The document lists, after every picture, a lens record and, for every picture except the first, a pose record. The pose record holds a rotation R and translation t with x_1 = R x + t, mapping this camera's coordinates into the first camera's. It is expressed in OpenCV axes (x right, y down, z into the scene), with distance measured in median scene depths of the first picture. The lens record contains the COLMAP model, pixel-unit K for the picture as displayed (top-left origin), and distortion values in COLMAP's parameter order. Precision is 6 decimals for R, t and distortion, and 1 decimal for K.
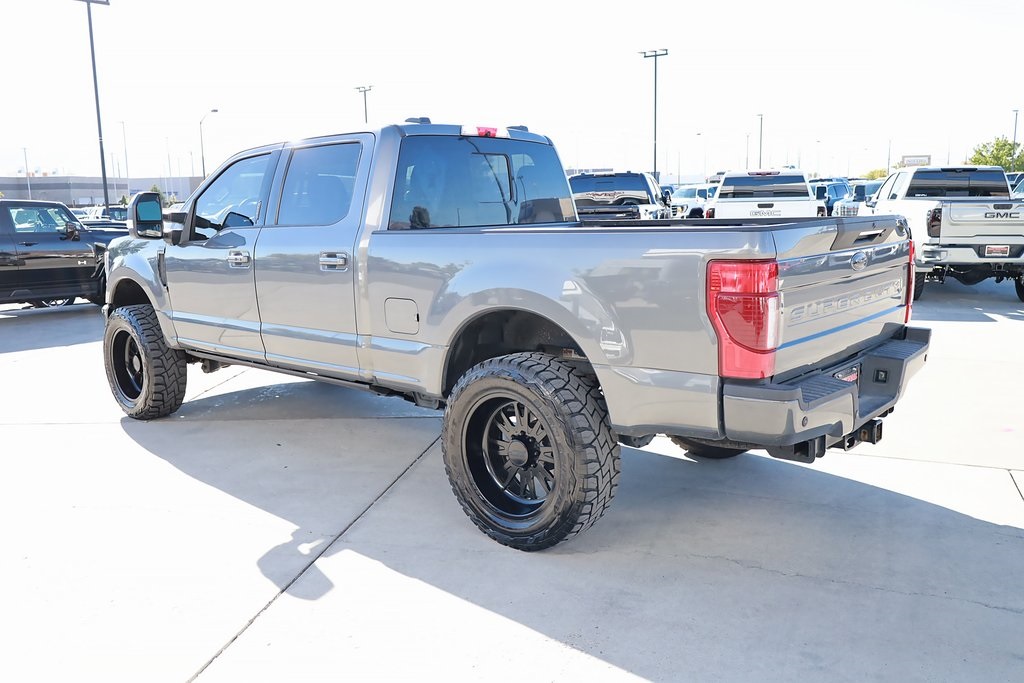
lens RADIAL K [[836.6, 0, 512.0], [0, 836.6, 341.5], [0, 0, 1]] dist [-0.025203, 0.001563]
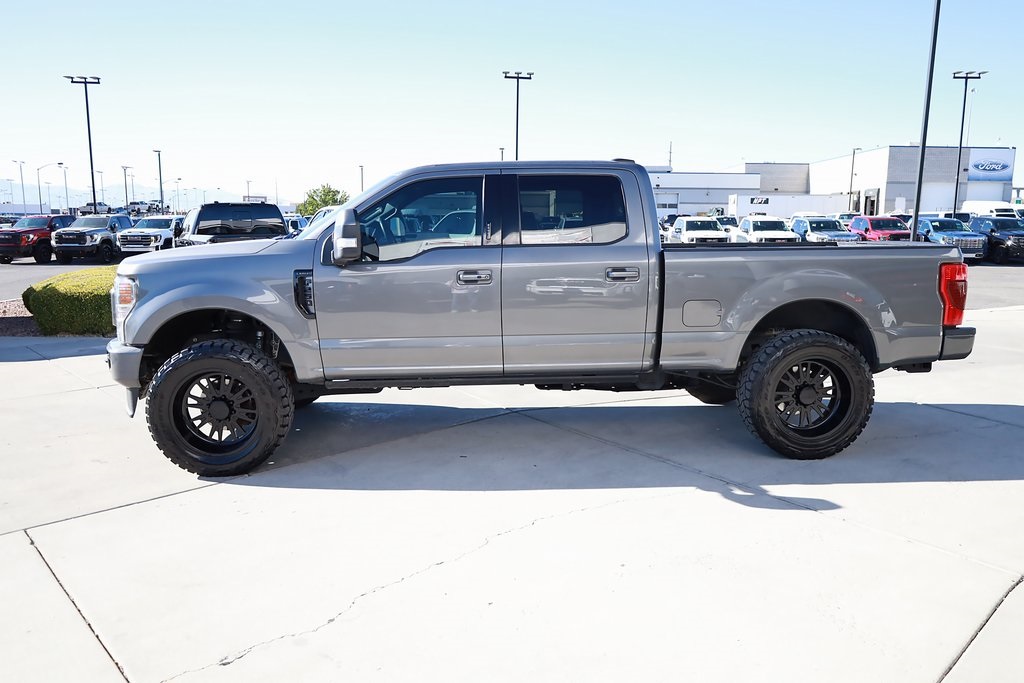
lens RADIAL K [[753.8, 0, 512.0], [0, 753.8, 341.5], [0, 0, 1]] dist [-0.010461, -0.003970]
pose [[0.690039, -0.082217, 0.719087, -1.034892], [0.100961, 0.994748, 0.016852, -0.031368], [-0.716696, 0.060971, 0.694715, 0.342254]]
